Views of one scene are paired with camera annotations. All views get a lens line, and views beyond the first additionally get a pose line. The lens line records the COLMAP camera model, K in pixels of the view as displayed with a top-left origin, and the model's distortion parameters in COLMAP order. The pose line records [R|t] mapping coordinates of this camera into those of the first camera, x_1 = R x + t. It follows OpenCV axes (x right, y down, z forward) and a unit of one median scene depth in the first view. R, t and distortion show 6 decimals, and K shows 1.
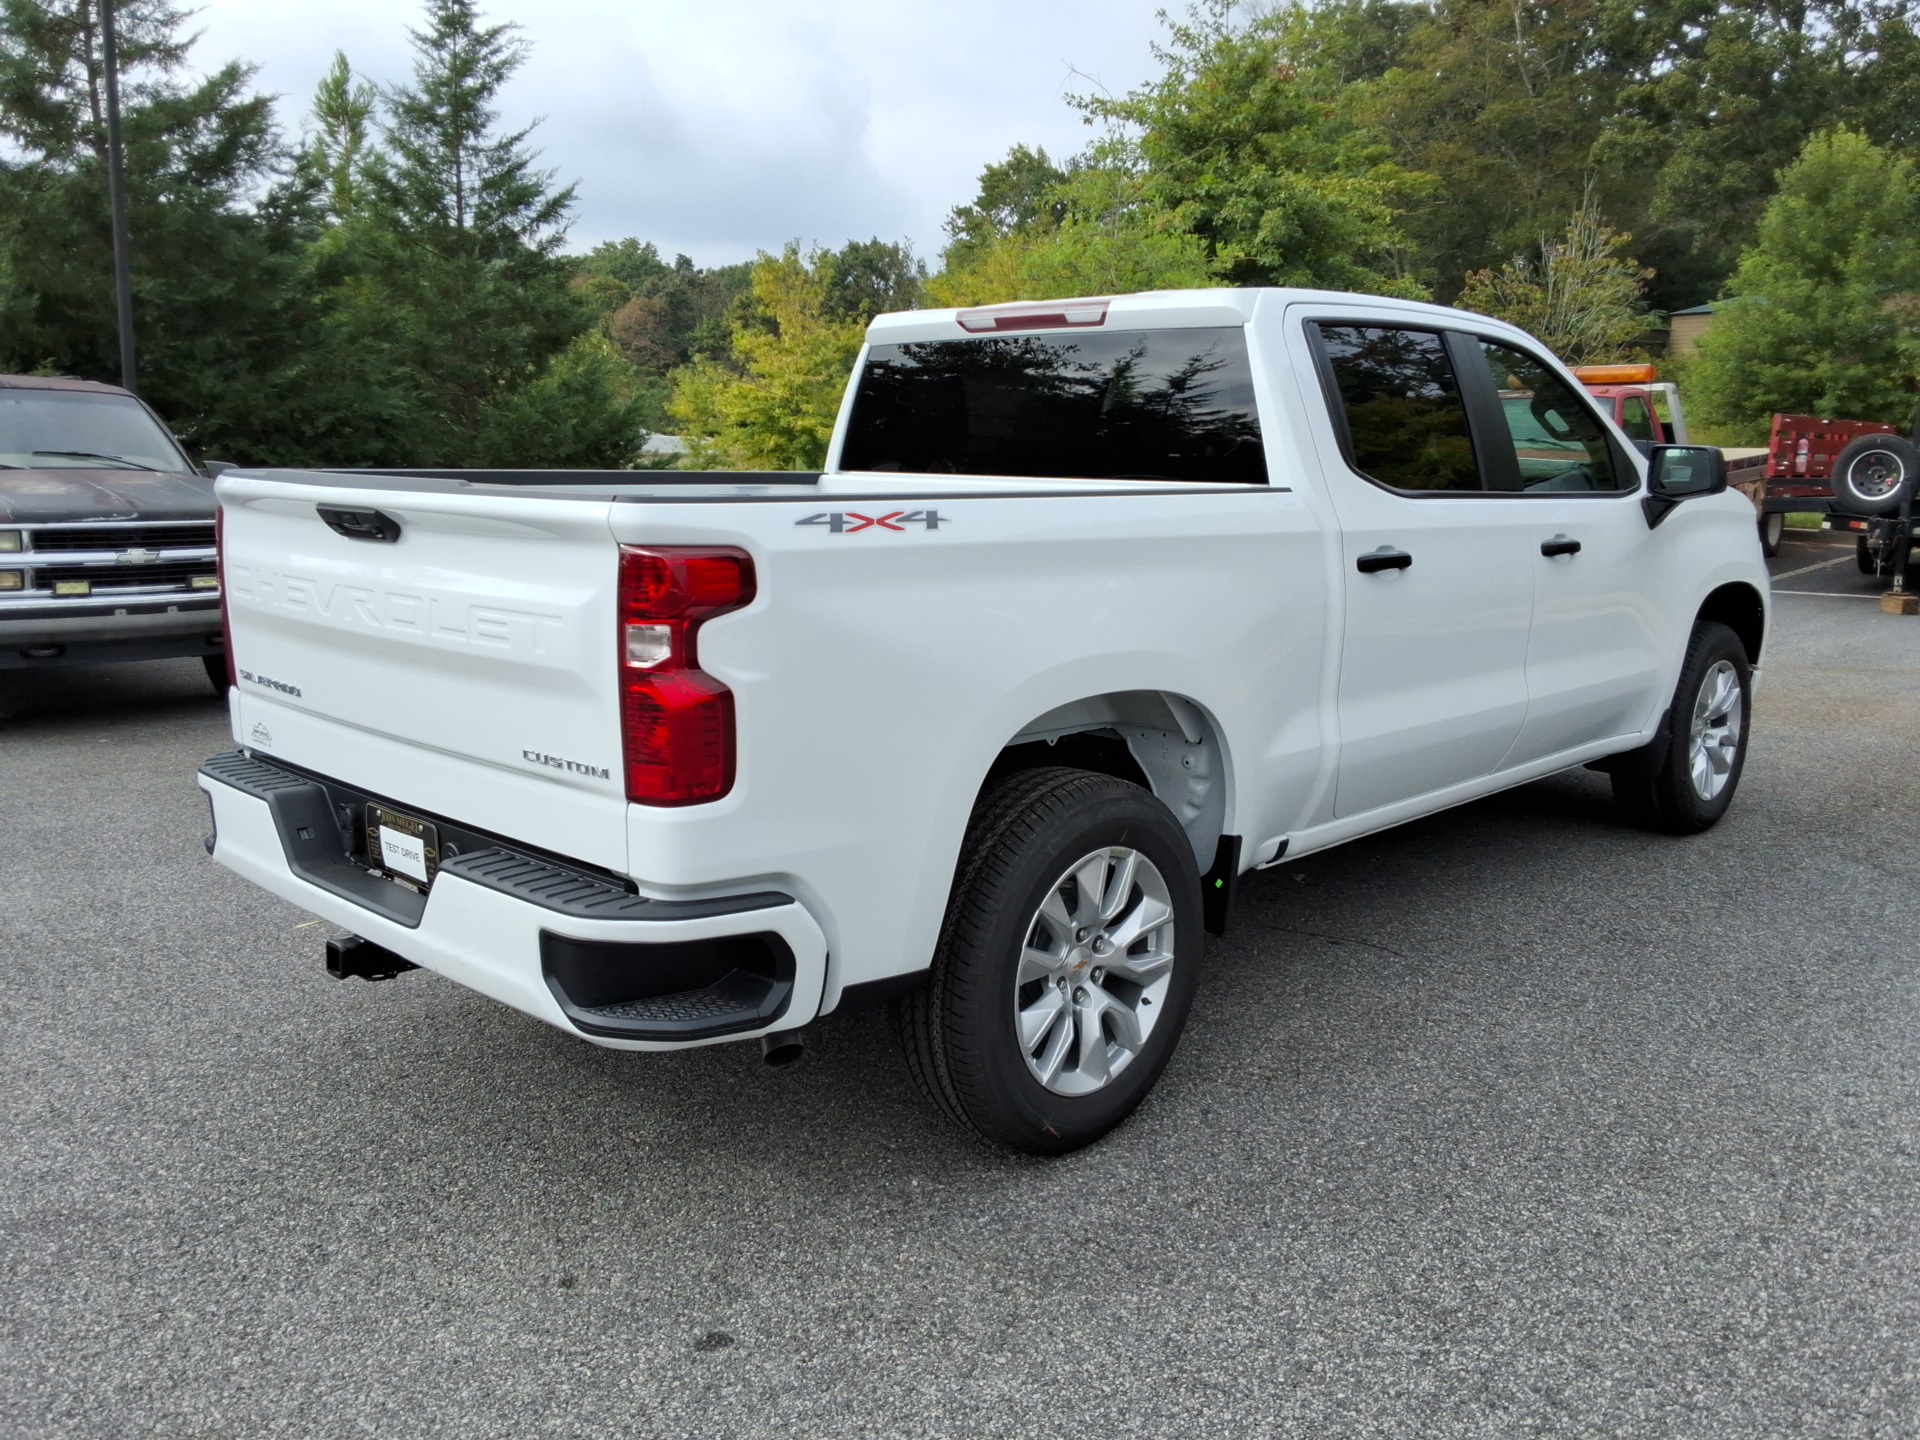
lens RADIAL K [[1549.0, 0, 958.1], [0, 1549.0, 721.3], [0, 0, 1]] dist [0.081341, -0.120922]
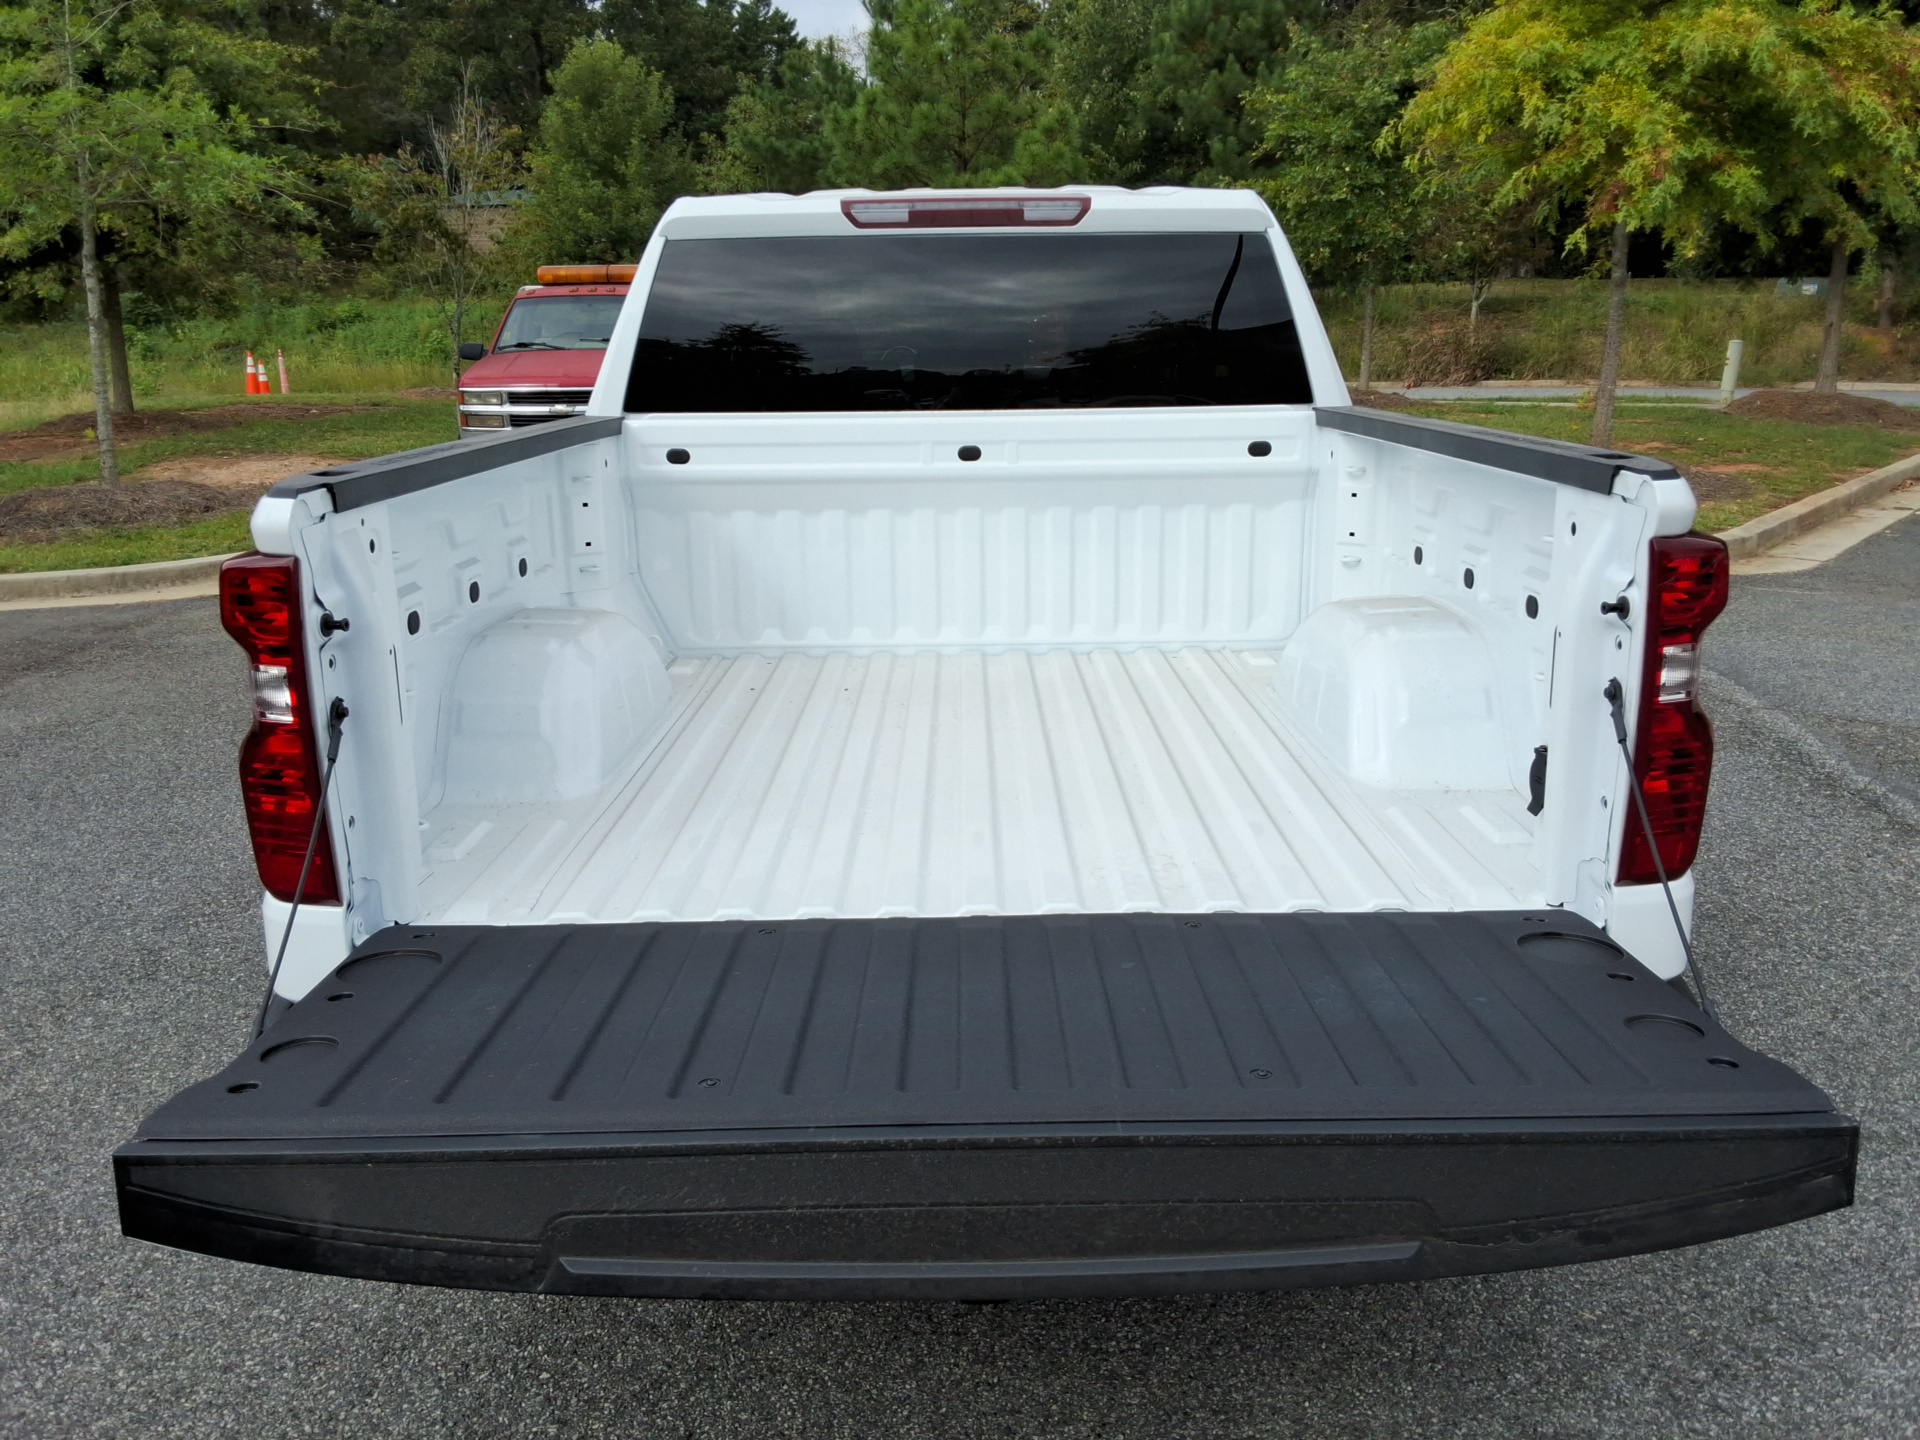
lens RADIAL K [[1549.0, 0, 966.3], [0, 1549.0, 721.8], [0, 0, 1]] dist [0.081341, -0.120922]
pose [[0.711730, -0.189285, 0.676470, -0.491320], [0.144738, 0.981863, 0.122456, -0.085152], [-0.687380, 0.010756, 0.726218, 0.359103]]
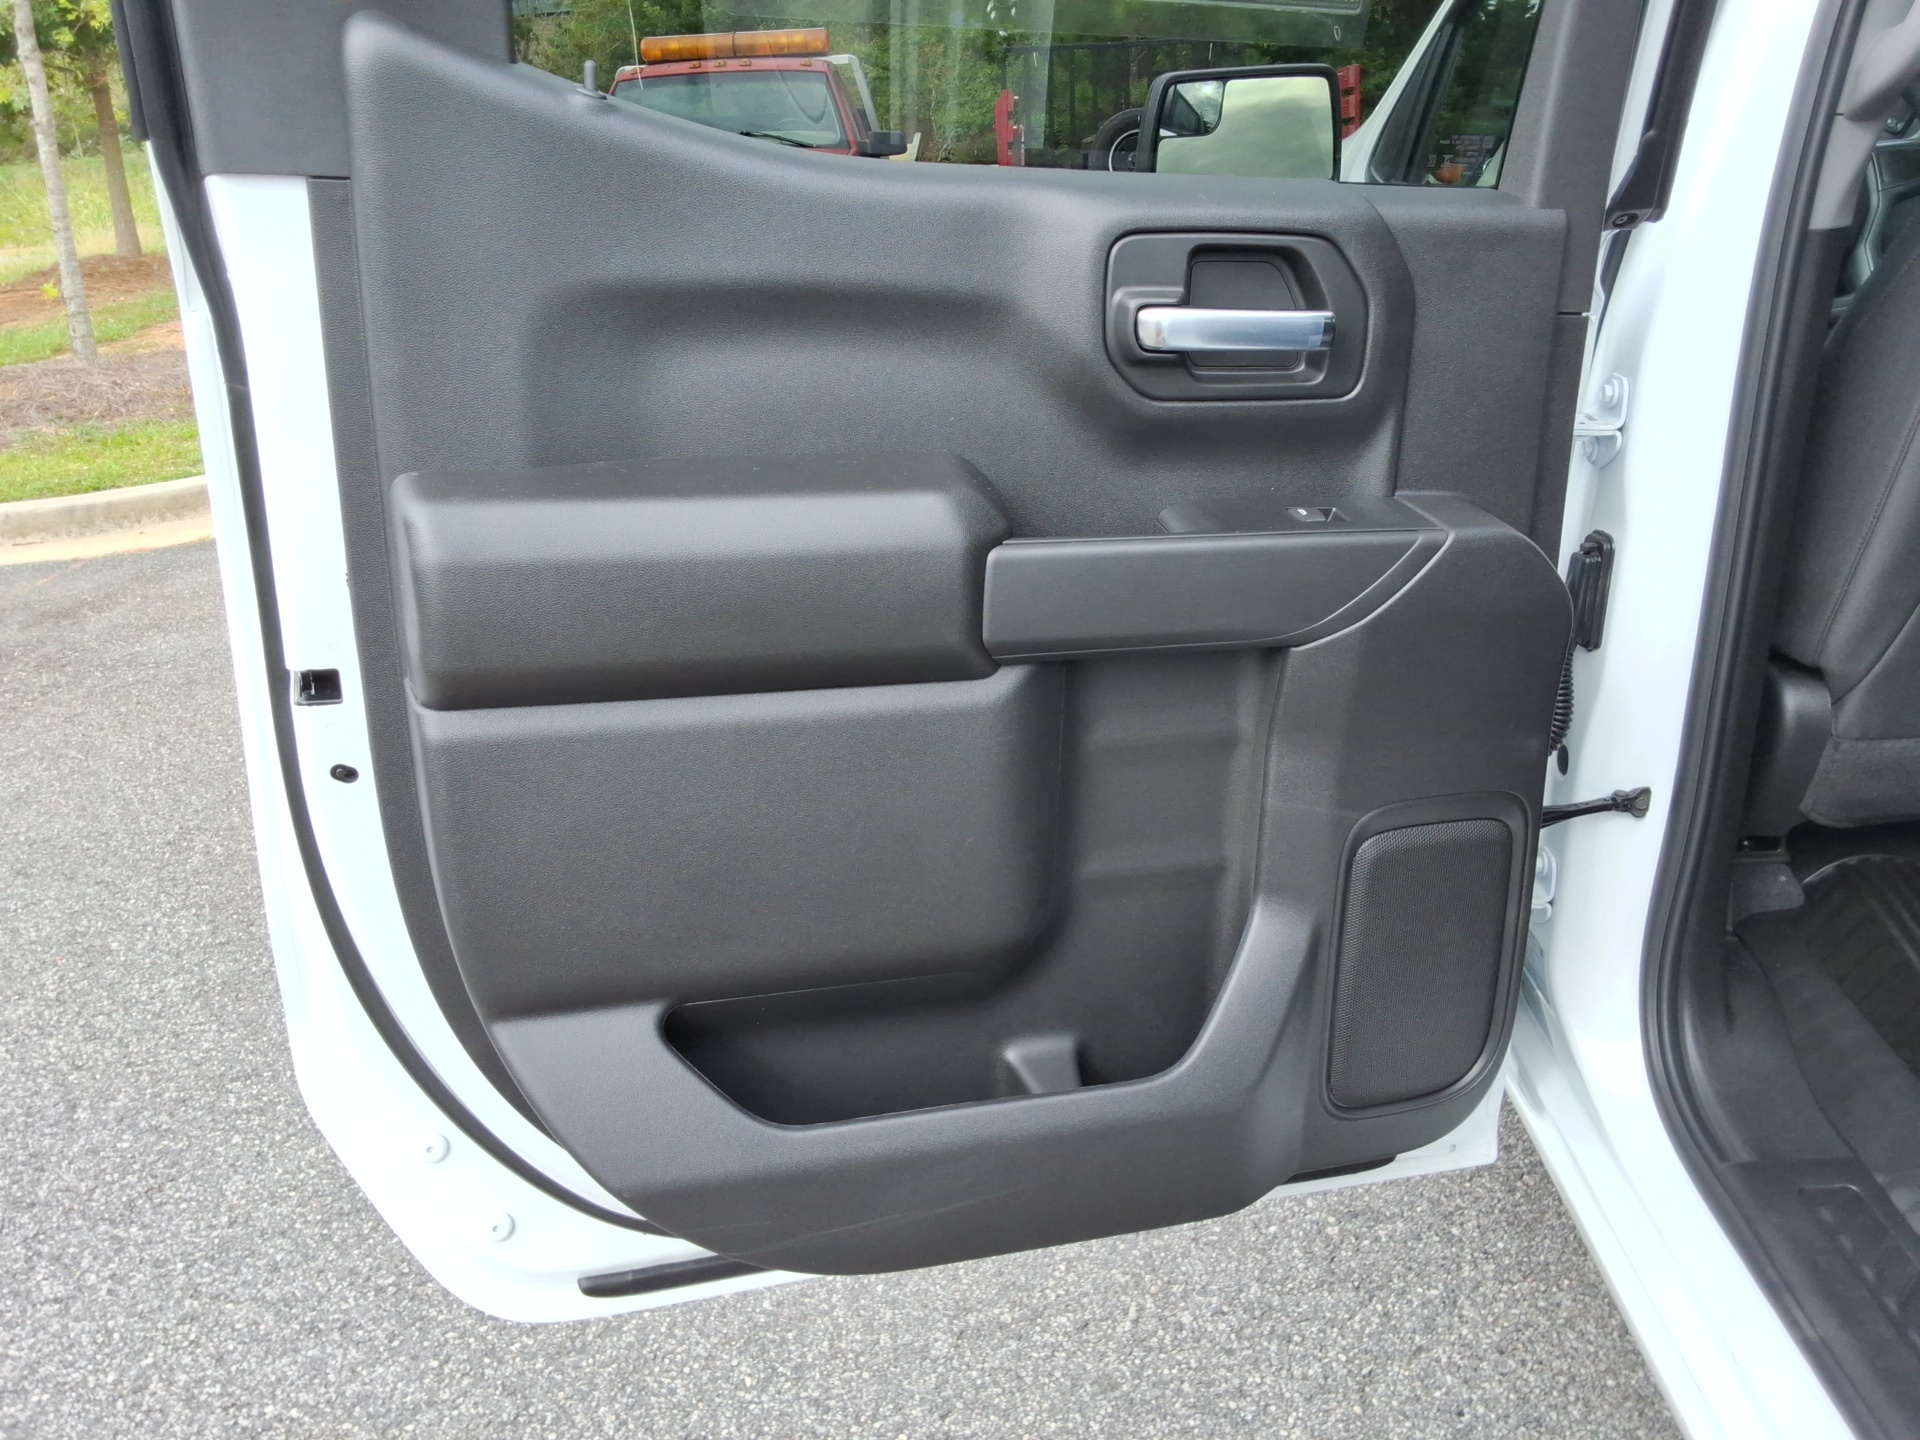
lens RADIAL K [[1549.0, 0, 949.5], [0, 1549.0, 710.6], [0, 0, 1]] dist [0.081341, -0.120922]
pose [[0.741172, -0.268595, 0.615241, -0.191131], [0.170162, 0.961707, 0.214861, -0.176115], [-0.649392, -0.054558, 0.758494, 1.051451]]
